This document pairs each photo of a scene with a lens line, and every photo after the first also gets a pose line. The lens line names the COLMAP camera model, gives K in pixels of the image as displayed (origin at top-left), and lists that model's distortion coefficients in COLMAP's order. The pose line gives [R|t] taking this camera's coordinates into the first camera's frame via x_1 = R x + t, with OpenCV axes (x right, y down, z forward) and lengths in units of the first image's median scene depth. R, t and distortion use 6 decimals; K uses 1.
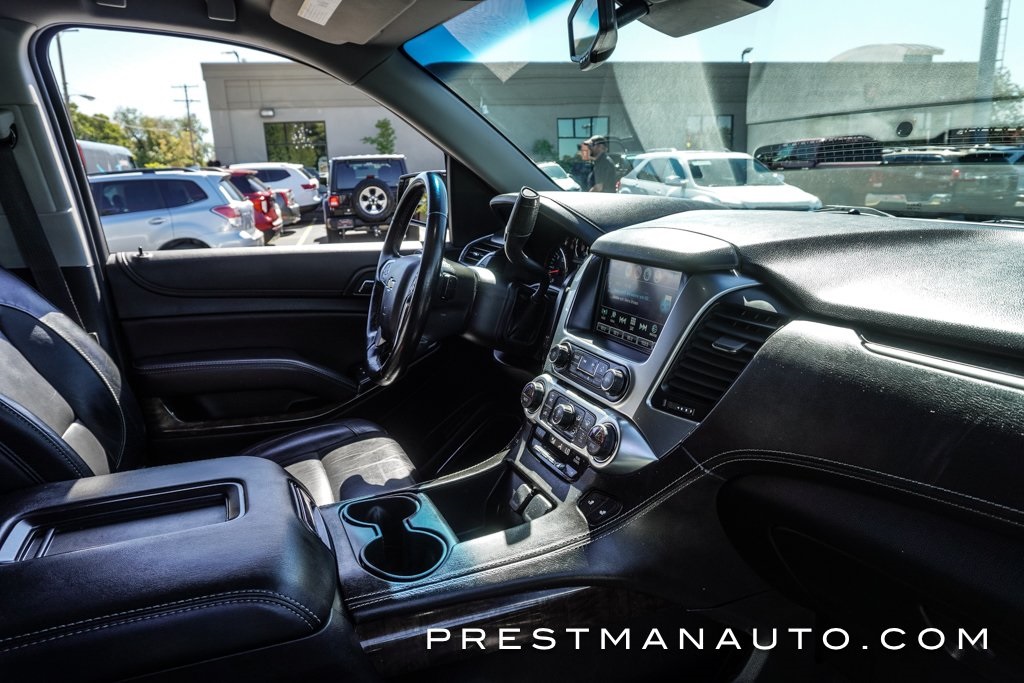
lens RADIAL K [[684.5, 0, 515.6], [0, 684.5, 343.5], [0, 0, 1]] dist [-0.038089, 0.028506]
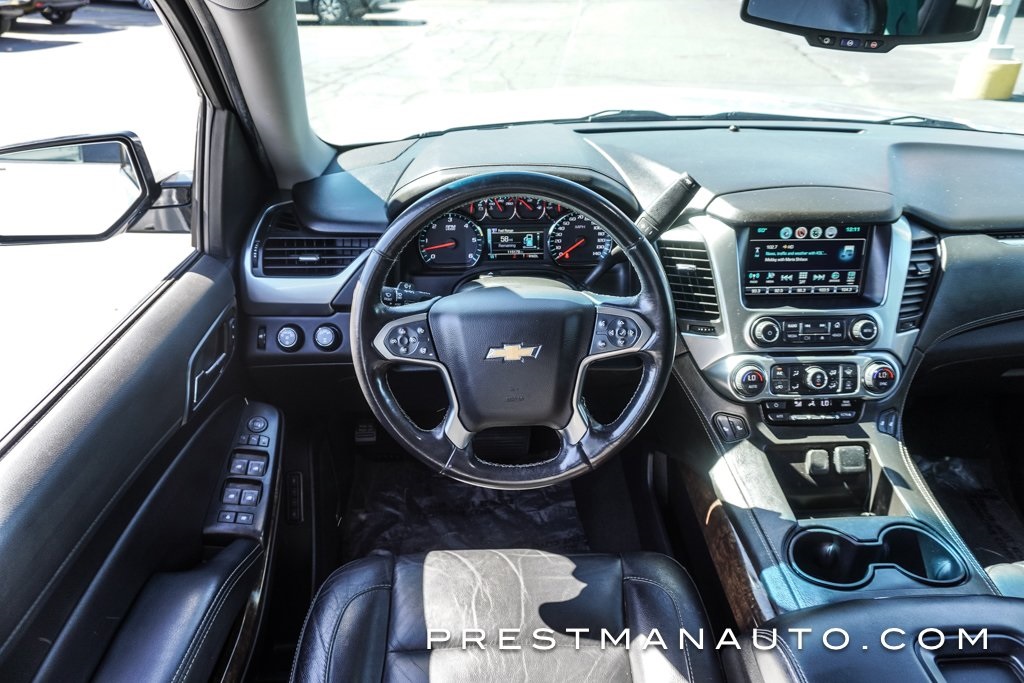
lens RADIAL K [[684.5, 0, 514.2], [0, 684.5, 338.1], [0, 0, 1]] dist [-0.038089, 0.028506]
pose [[0.353492, -0.448739, 0.820778, -0.954826], [0.209113, 0.893130, 0.398235, -0.481901], [-0.911765, 0.030863, 0.409551, 0.967457]]
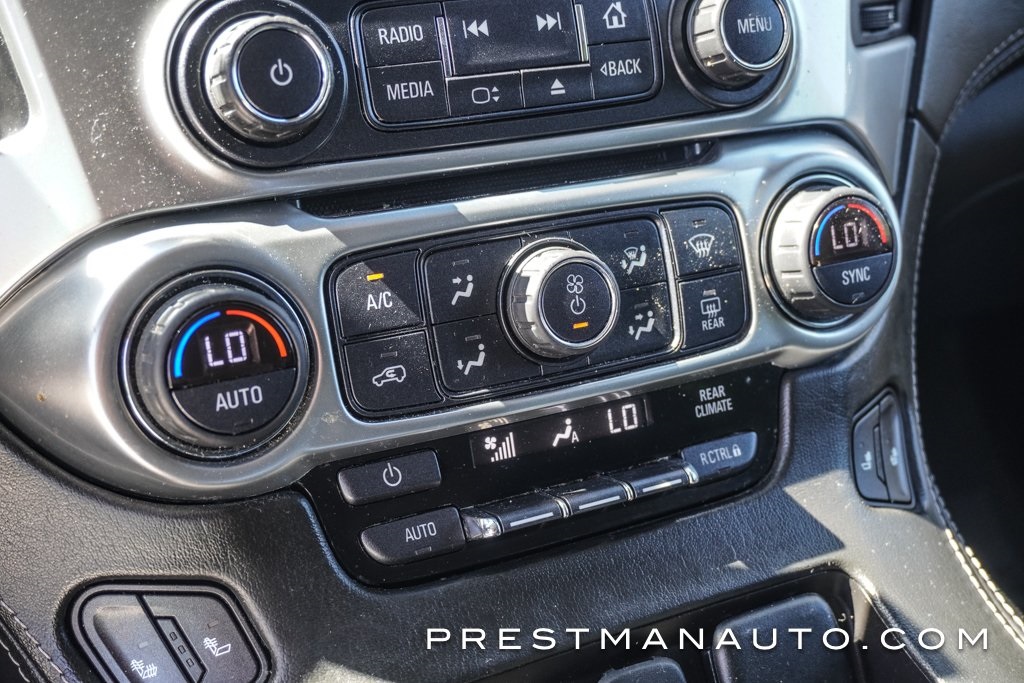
lens RADIAL K [[1383.6, 0, 507.9], [0, 1383.6, 347.3], [0, 0, 1]] dist [0.002681, 0.000000]
pose [[-0.079598, -0.460102, 0.884291, -0.308138], [0.180393, 0.865810, 0.466724, -0.082876], [-0.980369, 0.196670, 0.014083, 0.988090]]
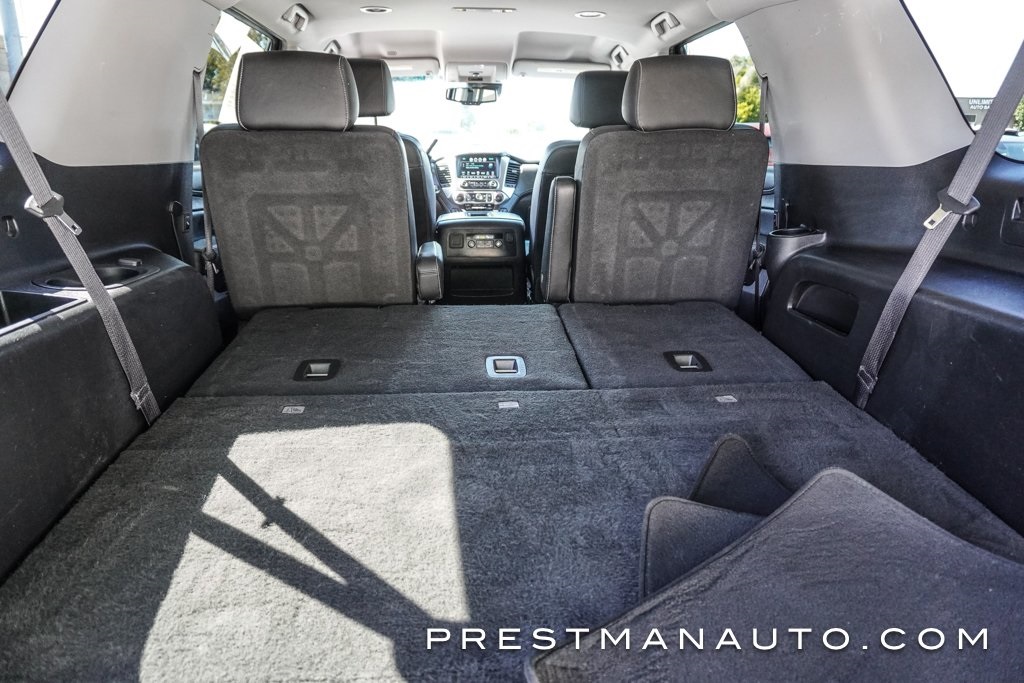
lens RADIAL K [[684.5, 0, 515.2], [0, 684.5, 342.8], [0, 0, 1]] dist [-0.038089, 0.028506]
pose [[0.314282, -0.232820, 0.920338, -3.478724], [0.205934, 0.963096, 0.173313, 0.264165], [-0.926725, 0.135060, 0.350629, -0.405048]]
